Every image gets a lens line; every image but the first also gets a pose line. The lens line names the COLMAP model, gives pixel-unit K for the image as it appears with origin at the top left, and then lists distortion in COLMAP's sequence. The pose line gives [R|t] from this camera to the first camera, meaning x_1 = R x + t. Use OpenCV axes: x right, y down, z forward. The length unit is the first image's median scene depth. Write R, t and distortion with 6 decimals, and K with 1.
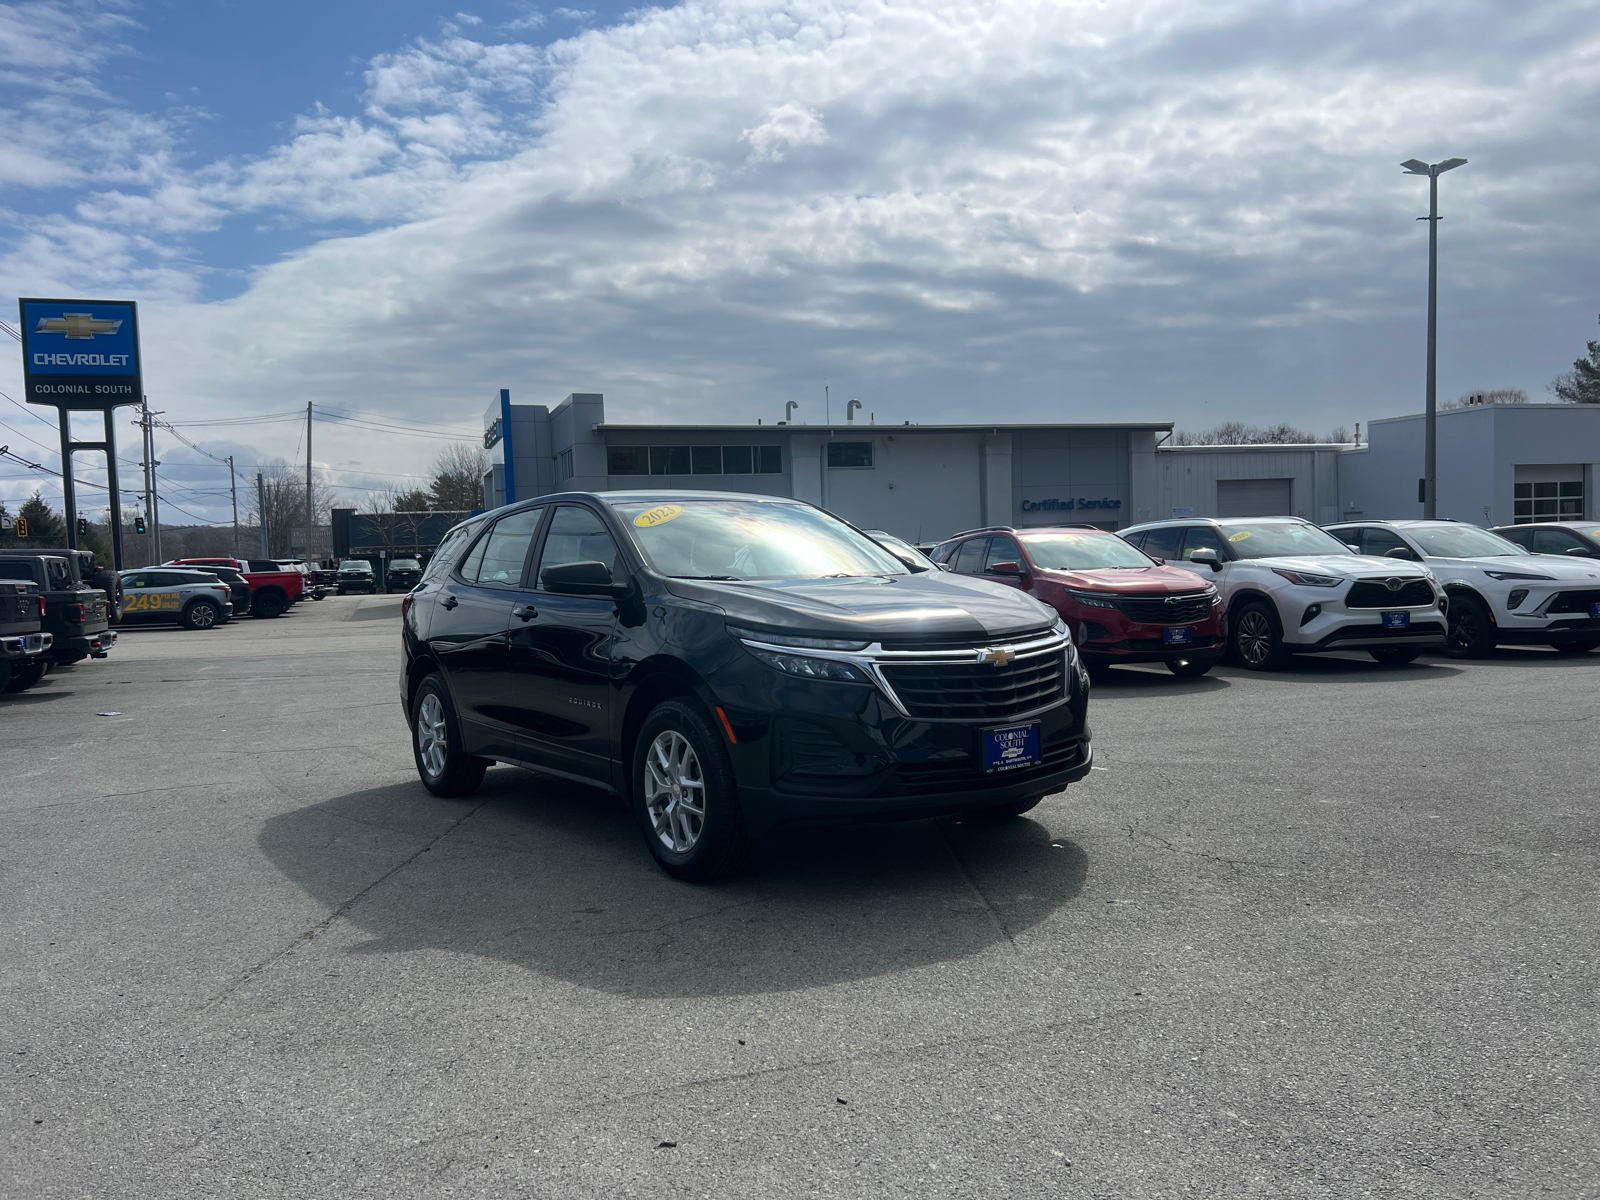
lens RADIAL K [[1184.4, 0, 796.2], [0, 1184.4, 605.3], [0, 0, 1]] dist [0.070824, -0.071784]
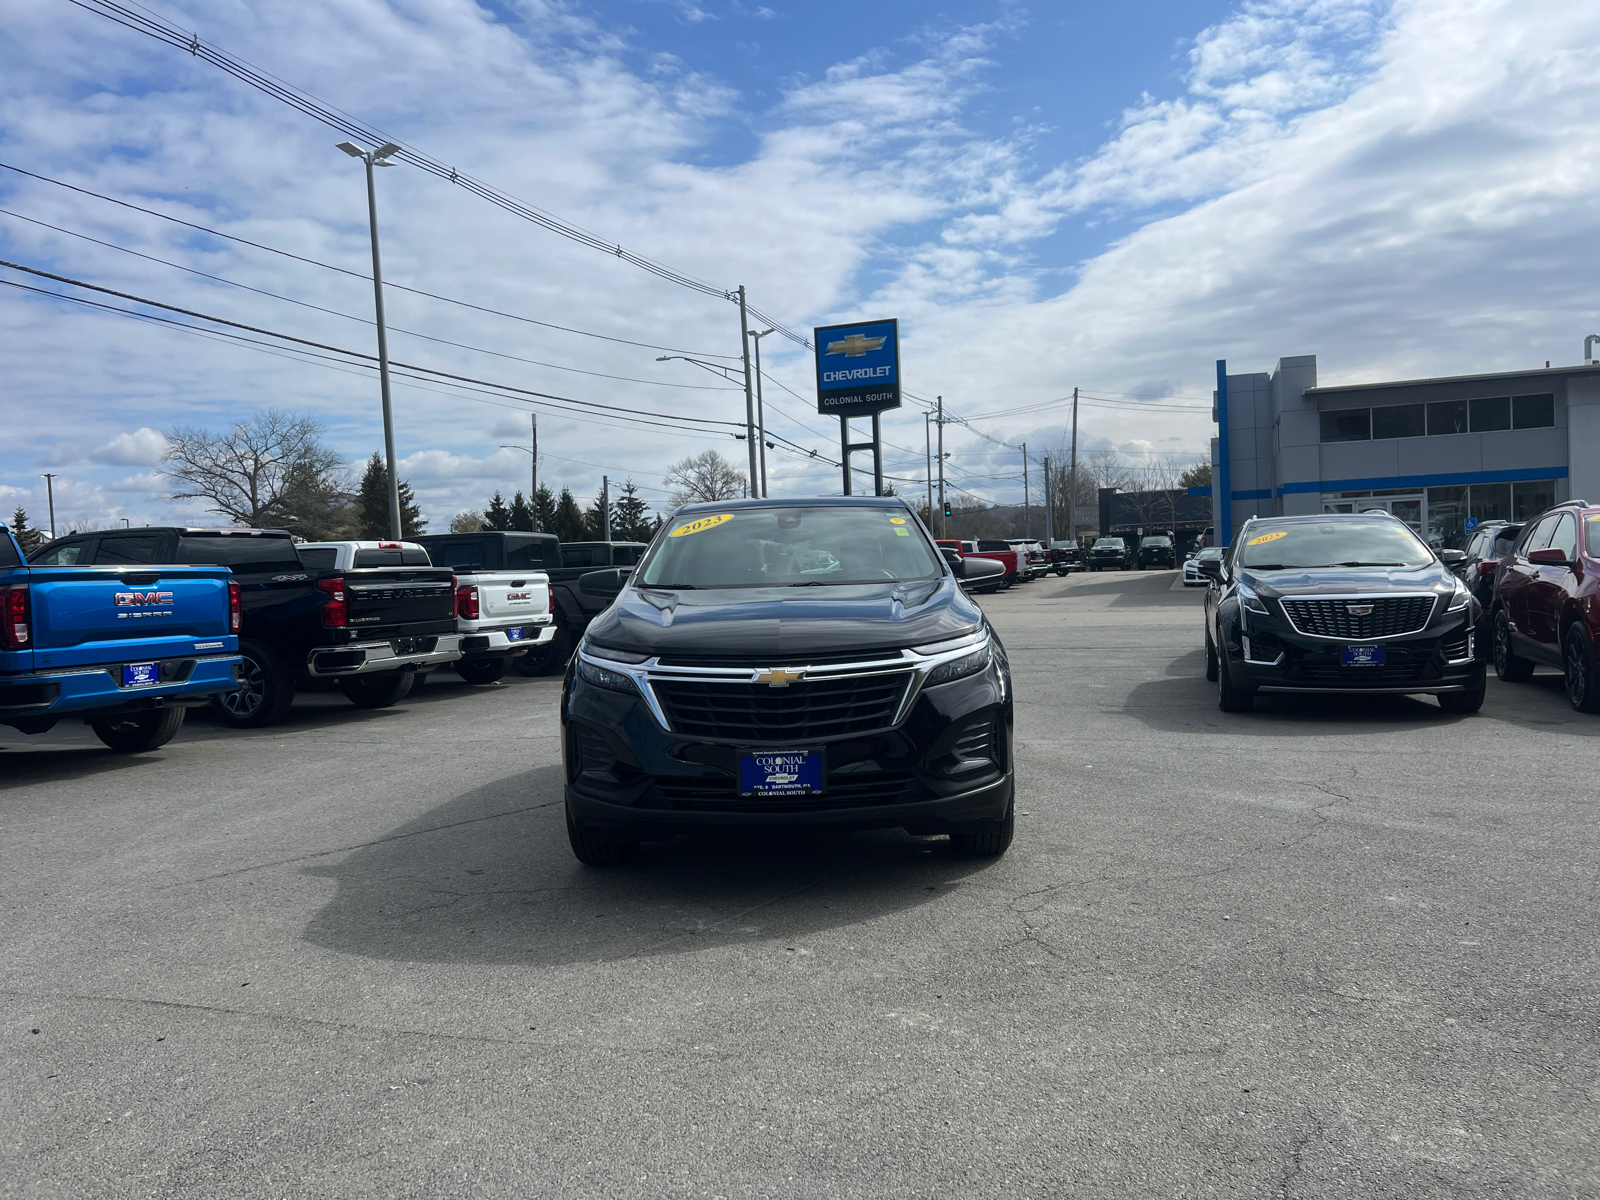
lens RADIAL K [[1184.4, 0, 796.2], [0, 1184.4, 605.3], [0, 0, 1]] dist [0.070824, -0.071784]
pose [[0.795415, 0.023813, -0.605597, 0.077493], [-0.010913, 0.999629, 0.024974, -0.004000], [0.605967, -0.013256, 0.795379, 0.025107]]
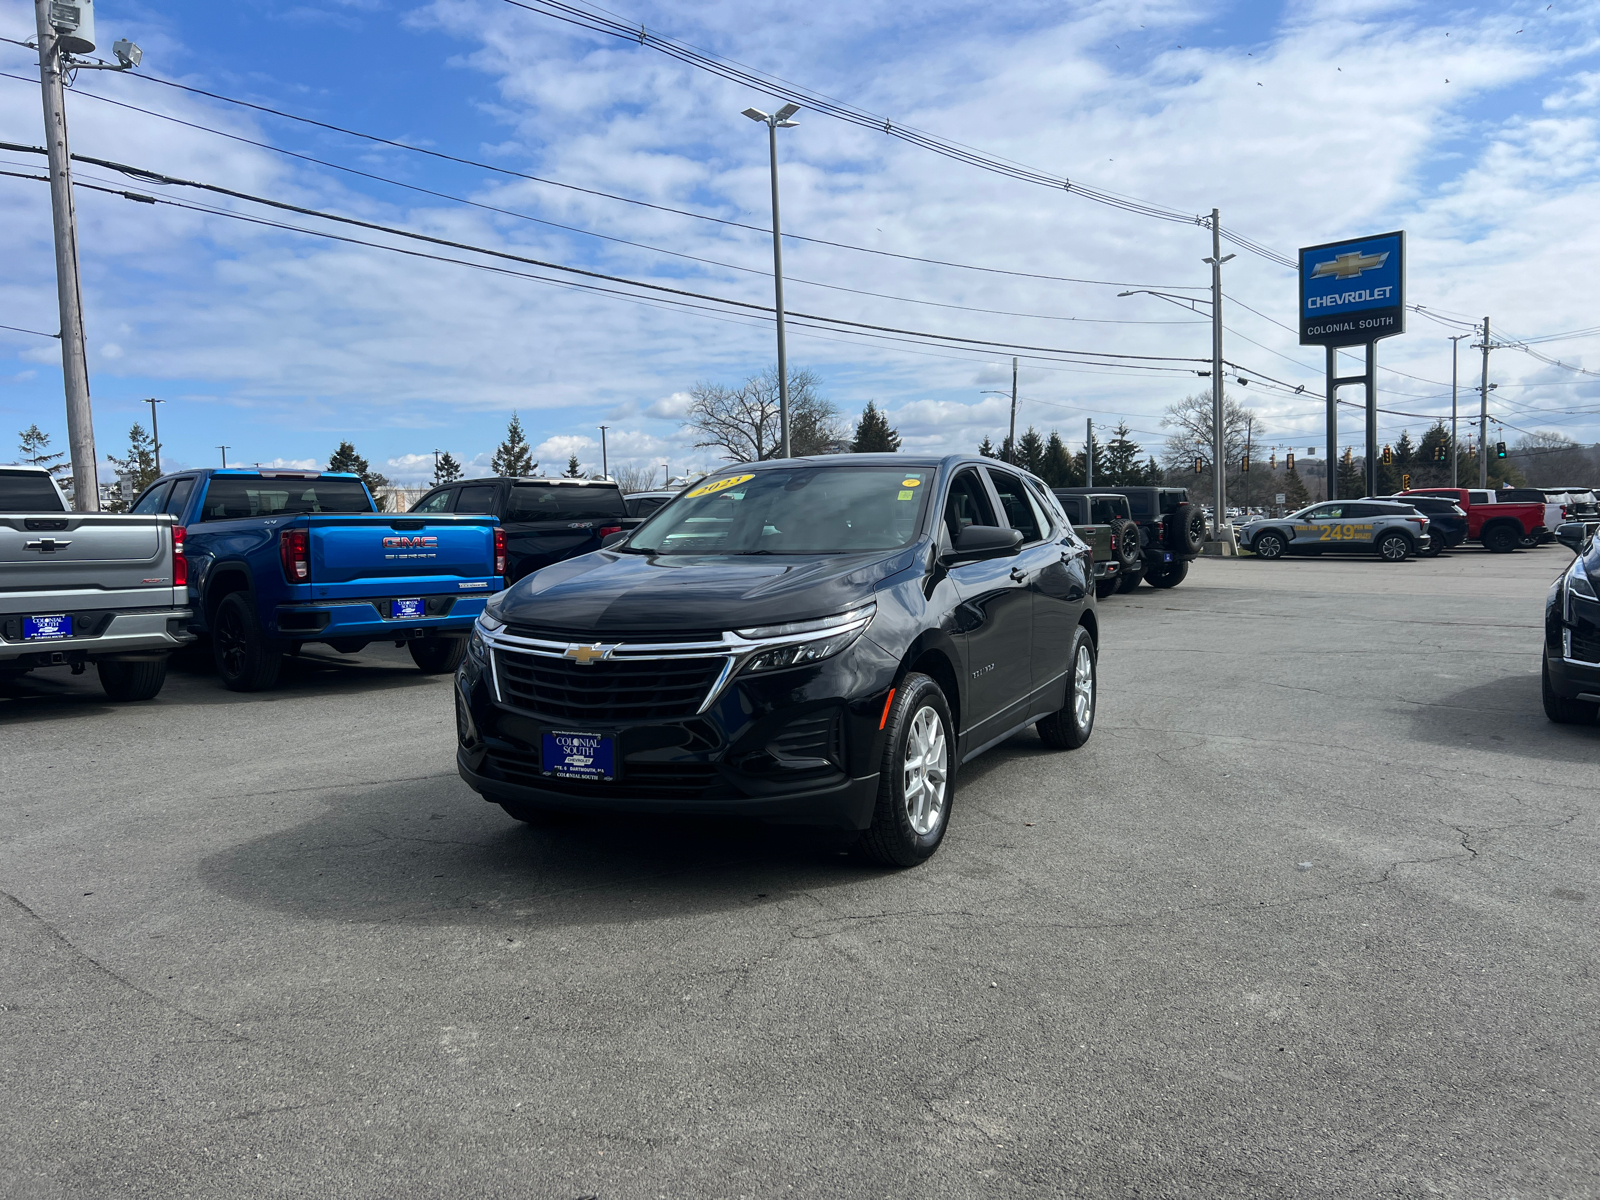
lens RADIAL K [[1184.6, 0, 792.9], [0, 1184.6, 598.9], [0, 0, 1]] dist [0.084935, -0.125337]
pose [[0.481935, 0.079236, -0.872617, 0.105887], [-0.028666, 0.996795, 0.074680, -0.007336], [0.875738, -0.010977, 0.482662, 0.071208]]
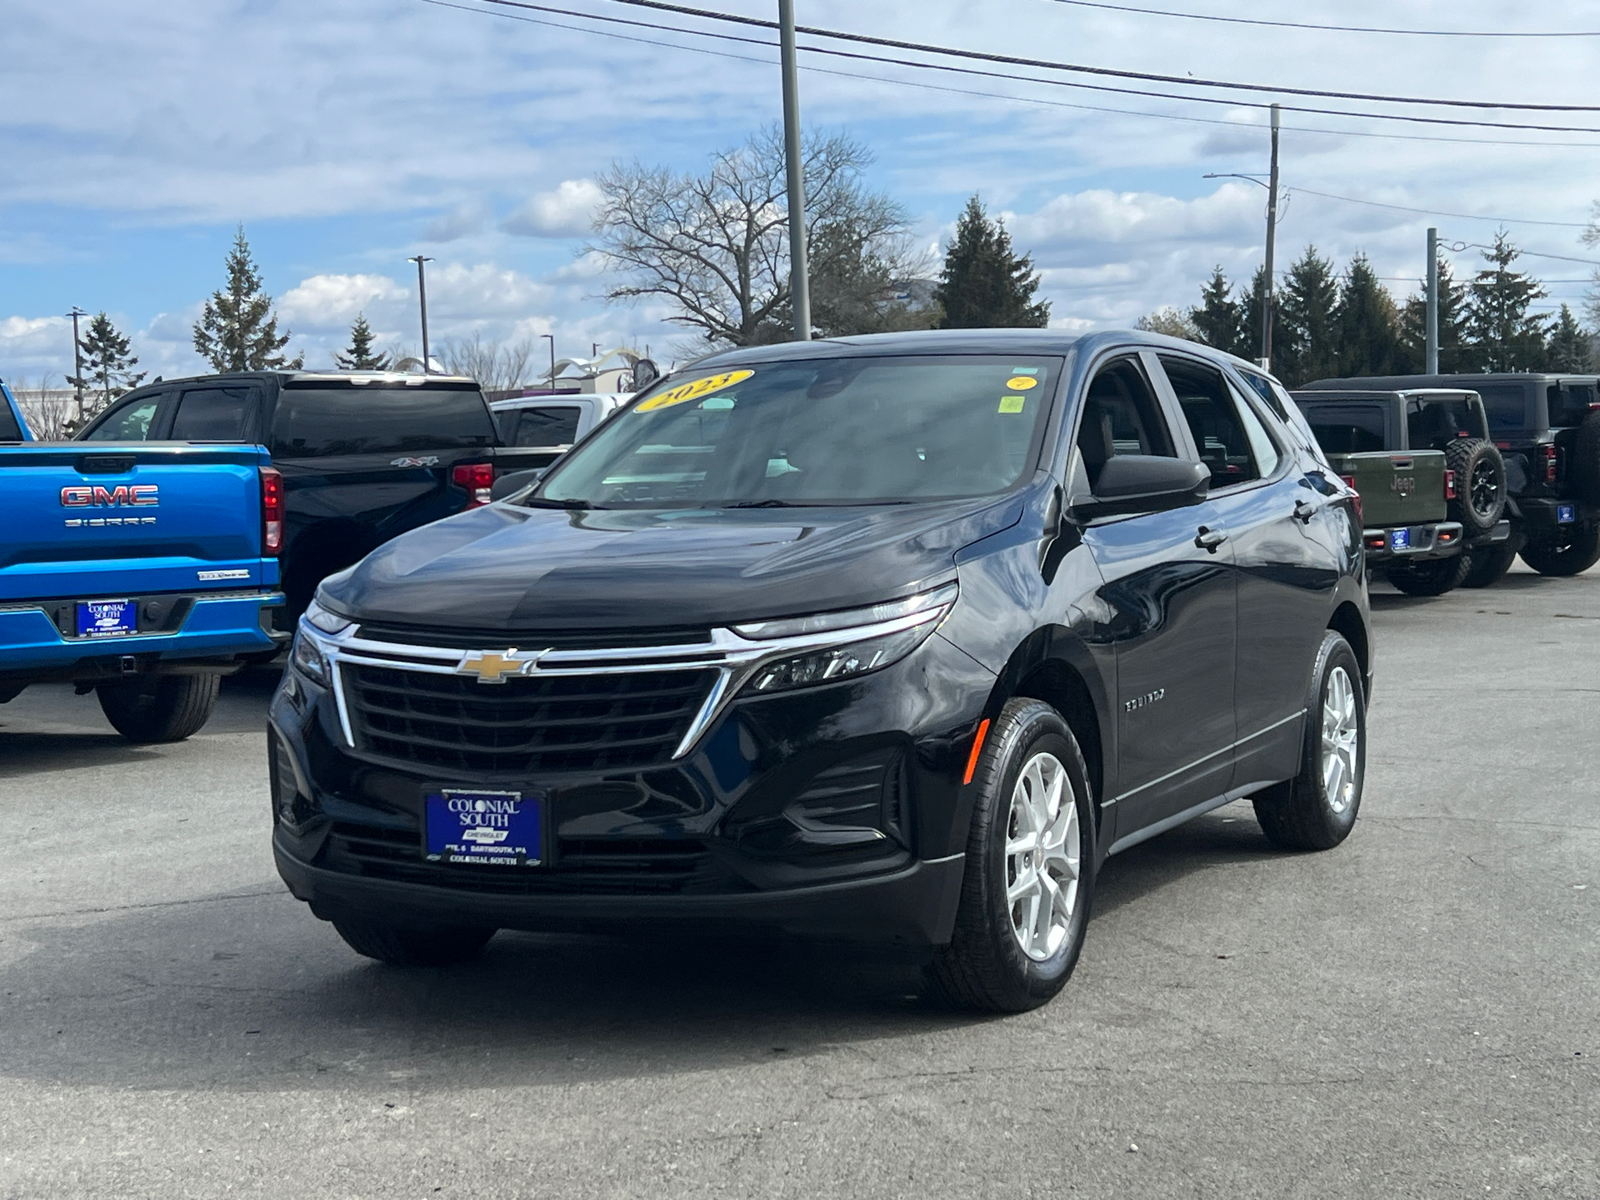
lens RADIAL K [[2475.7, 0, 797.4], [0, 2475.7, 640.5], [0, 0, 1]] dist [0.118955, -0.112581]
pose [[0.475890, 0.084775, -0.875409, 0.130705], [-0.018760, 0.996096, 0.086264, -0.007662], [0.879305, -0.024629, 0.475623, 0.057145]]
